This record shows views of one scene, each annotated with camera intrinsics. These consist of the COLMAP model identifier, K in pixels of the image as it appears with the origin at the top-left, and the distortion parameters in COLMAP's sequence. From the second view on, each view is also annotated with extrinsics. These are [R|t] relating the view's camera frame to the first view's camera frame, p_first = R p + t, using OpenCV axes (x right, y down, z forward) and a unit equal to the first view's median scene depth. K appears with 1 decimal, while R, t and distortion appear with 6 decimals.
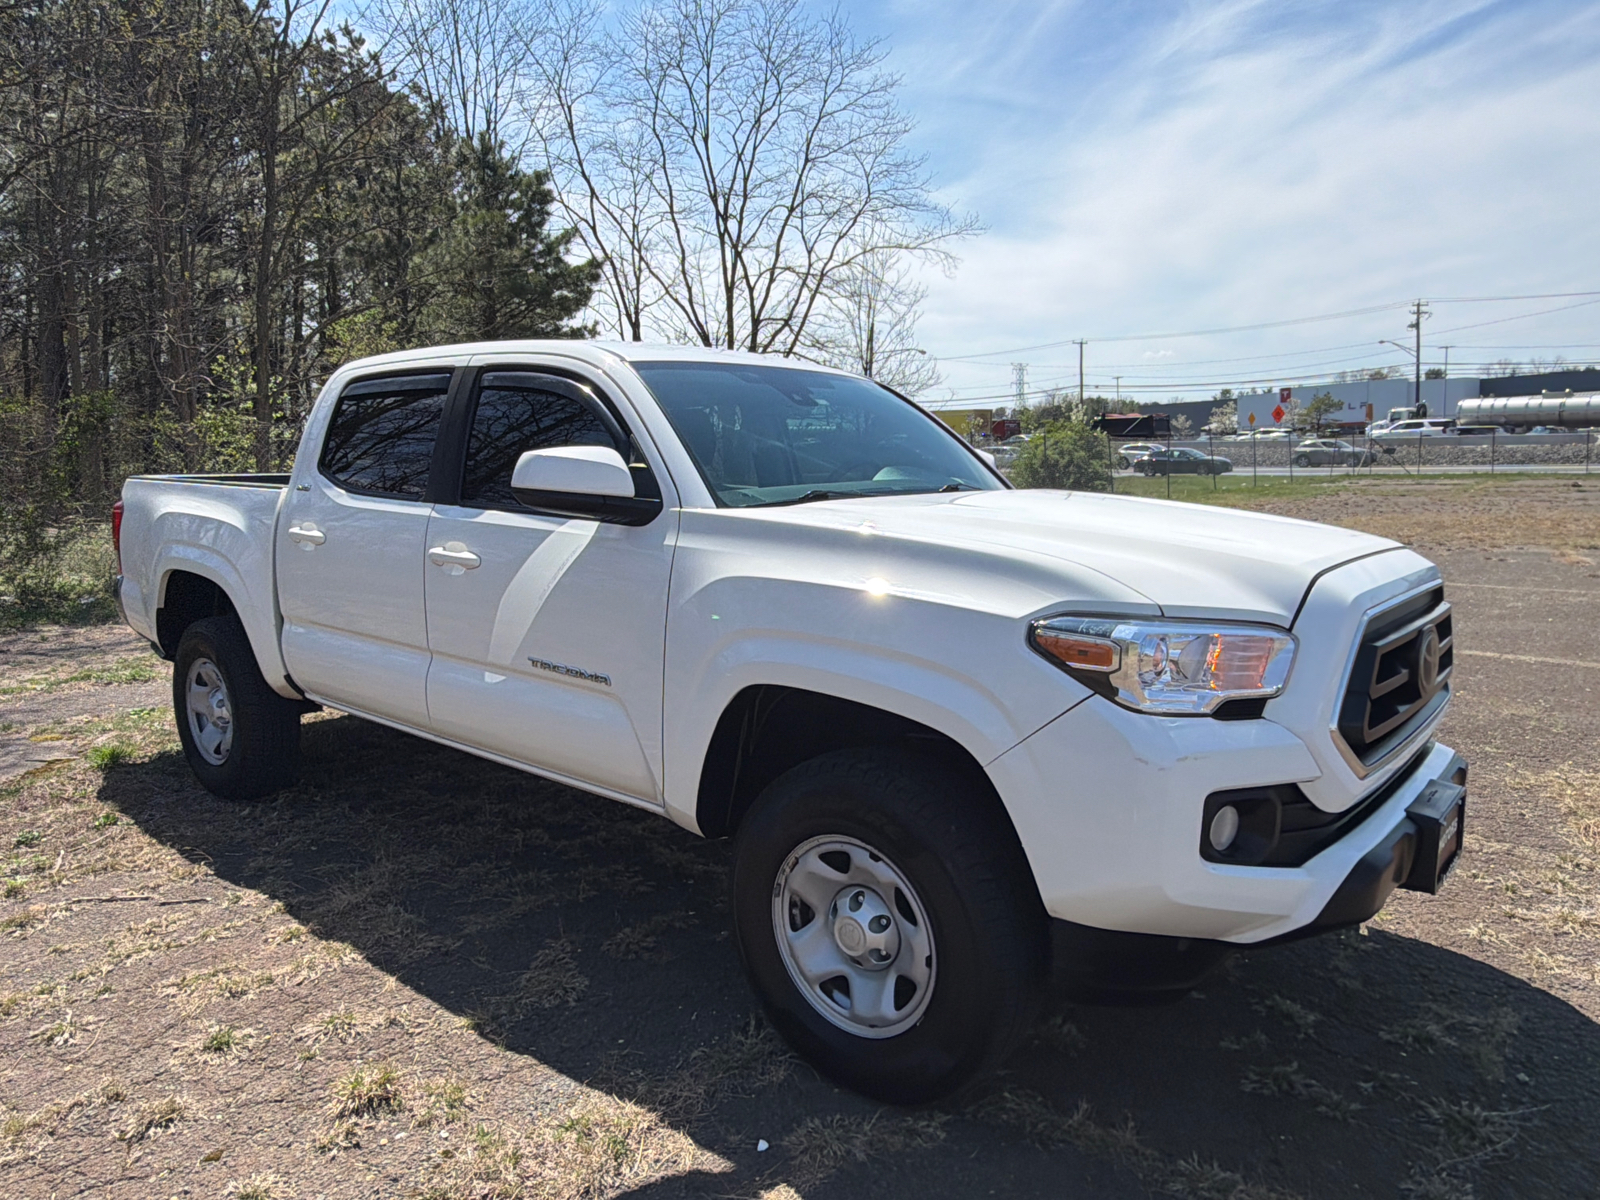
lens RADIAL K [[1101.2, 0, 800.0], [0, 1101.2, 600.0], [0, 0, 1]] dist [0.000567, 0.002638]
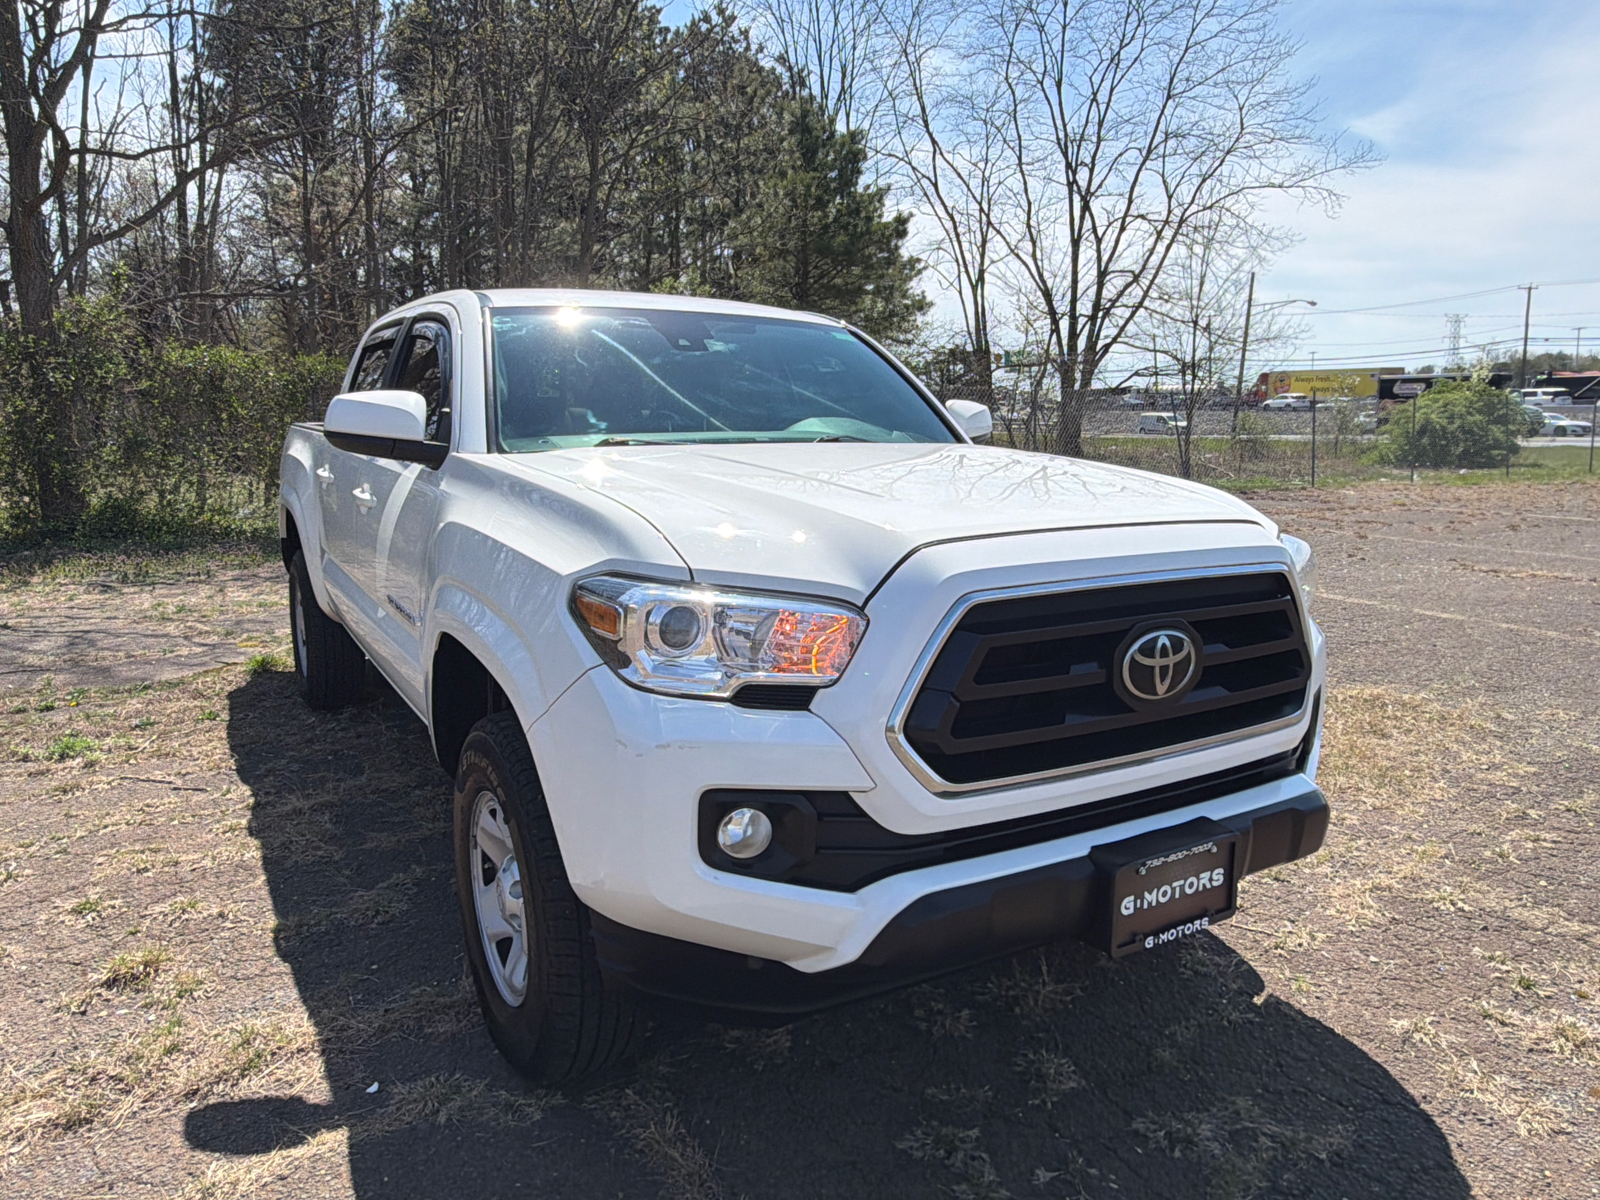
lens RADIAL K [[1101.2, 0, 800.0], [0, 1101.2, 600.0], [0, 0, 1]] dist [0.000567, 0.002638]
pose [[0.942930, 0.063313, -0.326917, 0.042887], [-0.052125, 0.997720, 0.042879, -0.000730], [0.328887, -0.023391, 0.944080, 0.013228]]
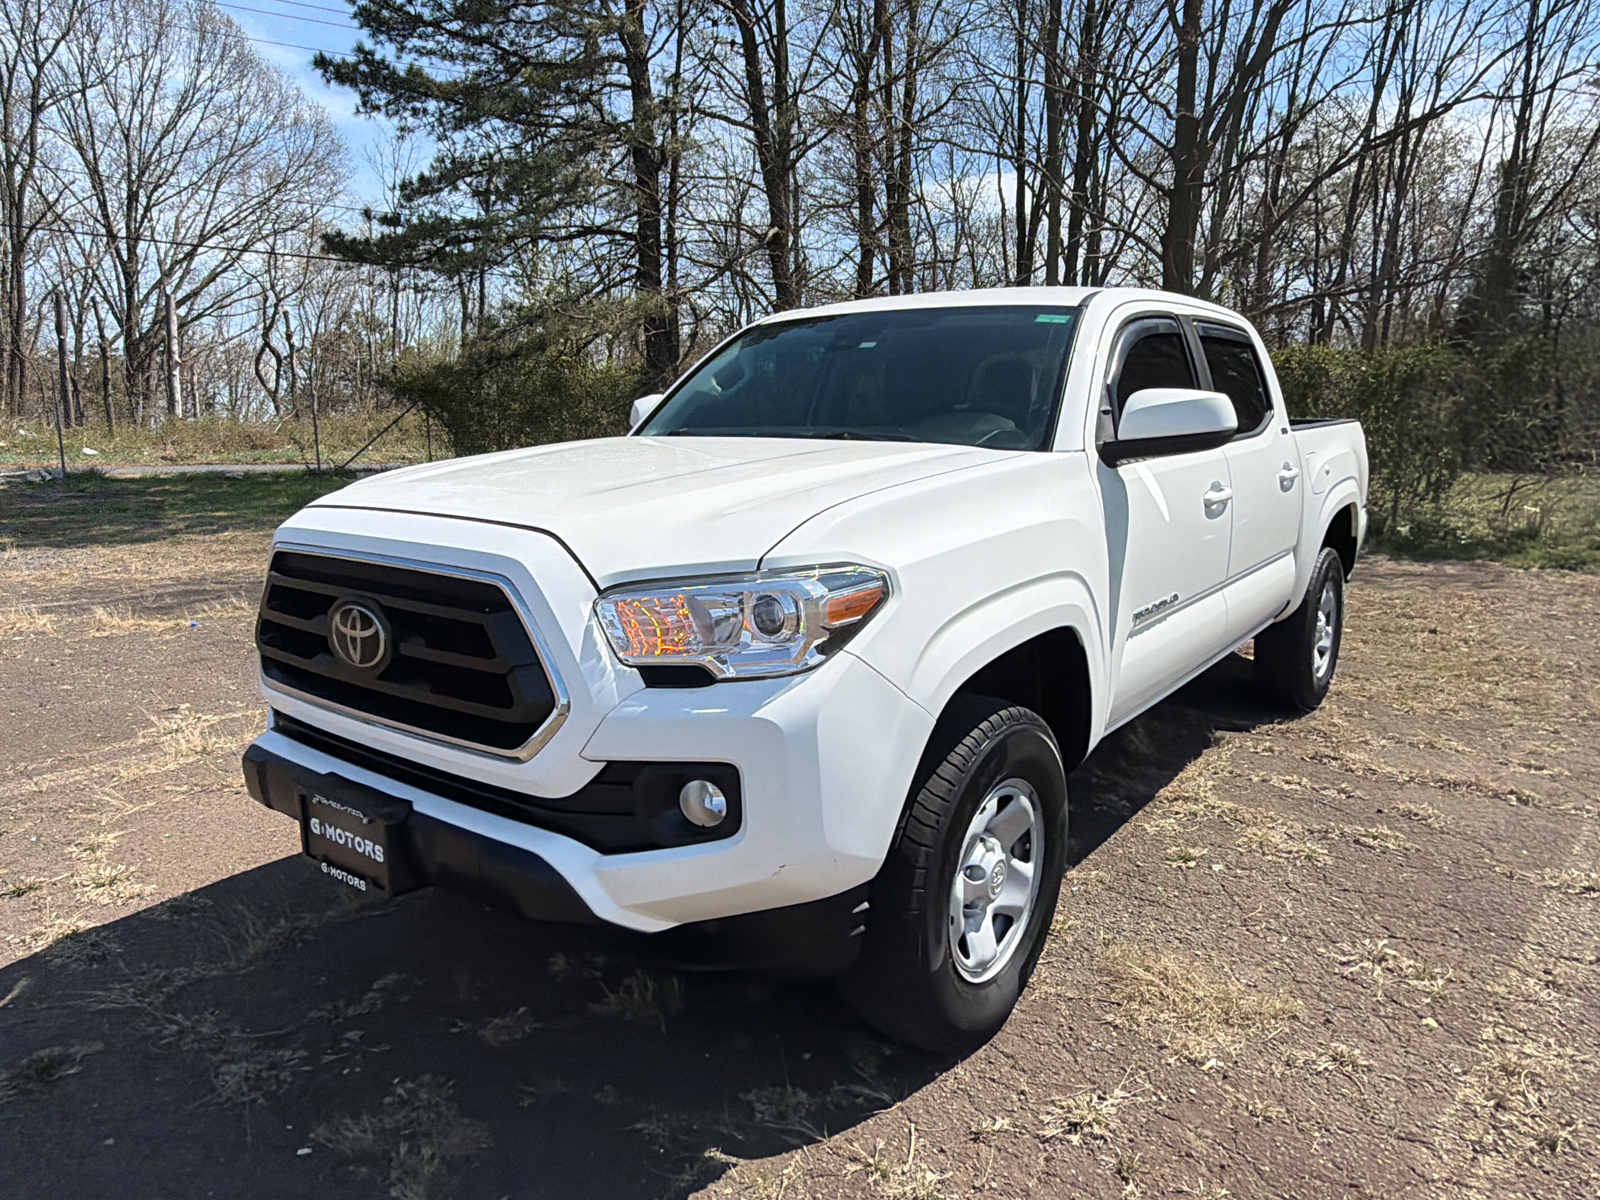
lens RADIAL K [[1079.5, 0, 800.0], [0, 1079.5, 600.0], [0, 0, 1]] dist [0.002928, -0.000199]
pose [[0.038117, 0.182096, -0.982542, 0.103857], [-0.127942, 0.976053, 0.175930, -0.012153], [0.991049, 0.119002, 0.060502, 0.094581]]
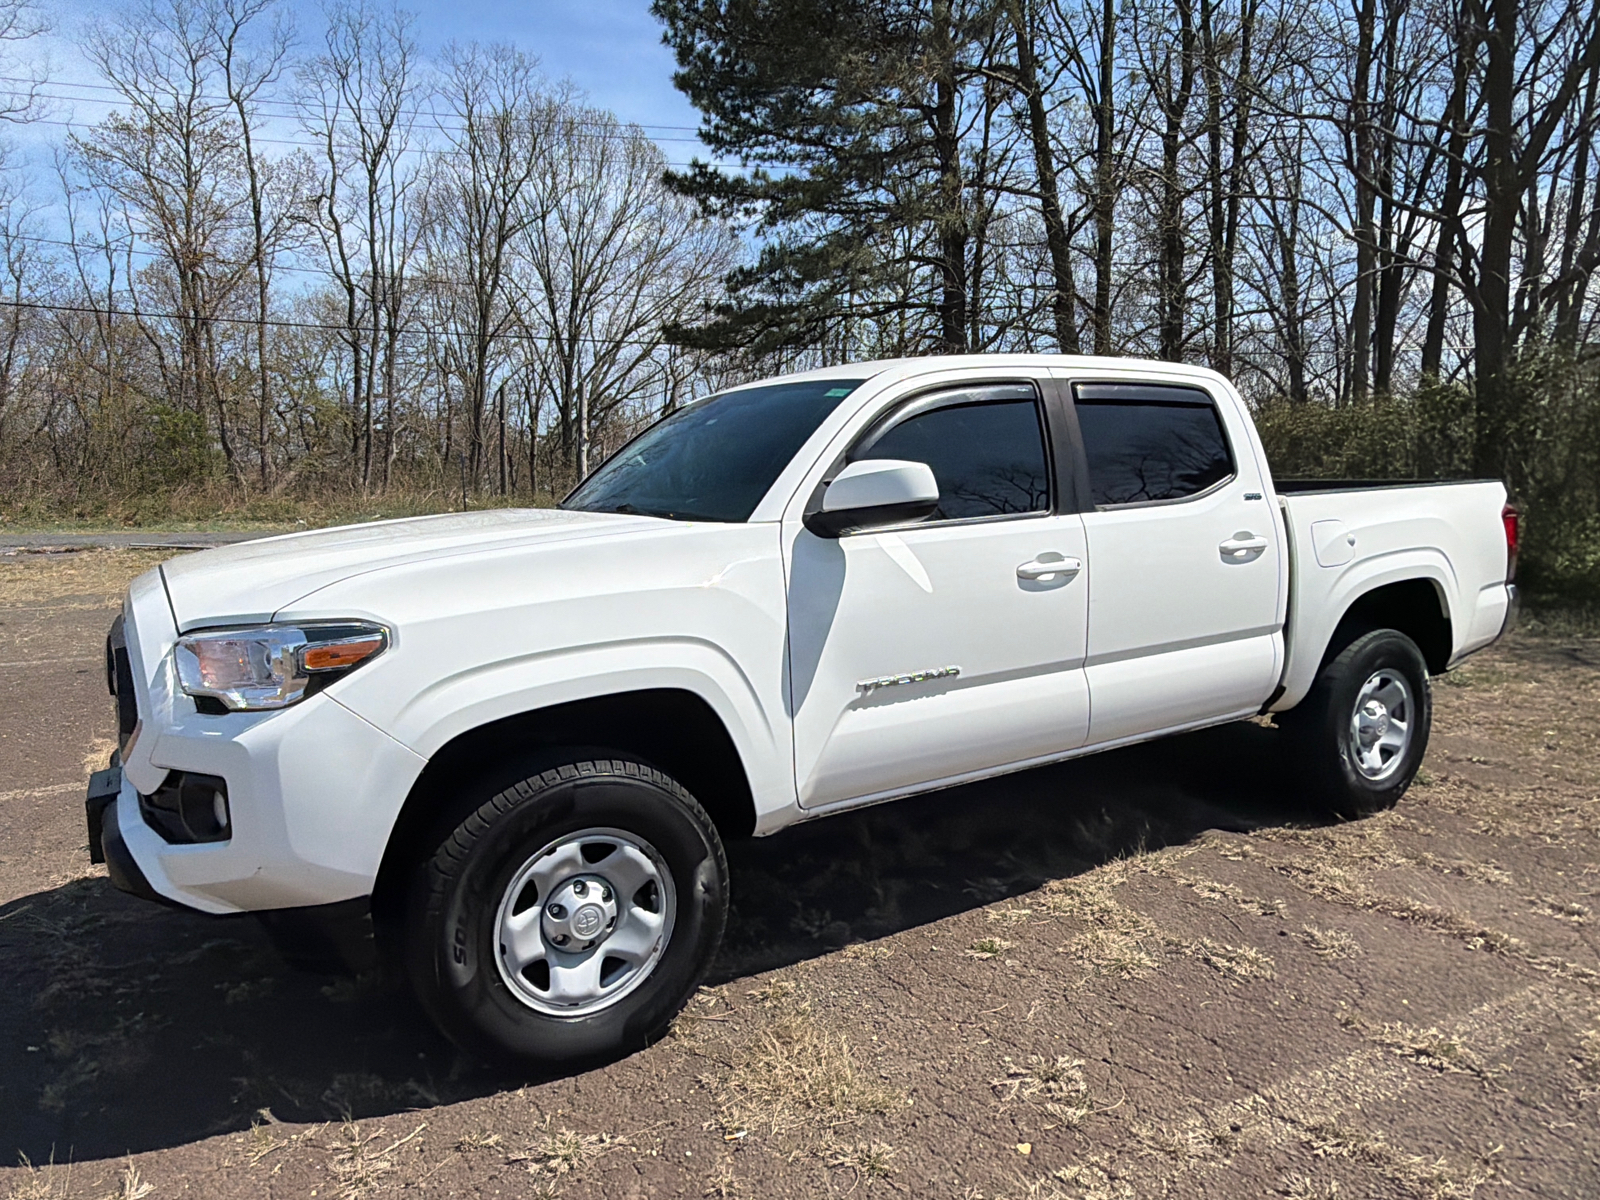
lens RADIAL K [[1079.5, 0, 800.0], [0, 1079.5, 600.0], [0, 0, 1]] dist [0.002928, -0.000199]
pose [[-0.326128, 0.122103, -0.937407, 0.101406], [-0.102413, 0.981223, 0.163441, -0.019400], [0.939762, 0.149305, -0.307499, 0.147321]]
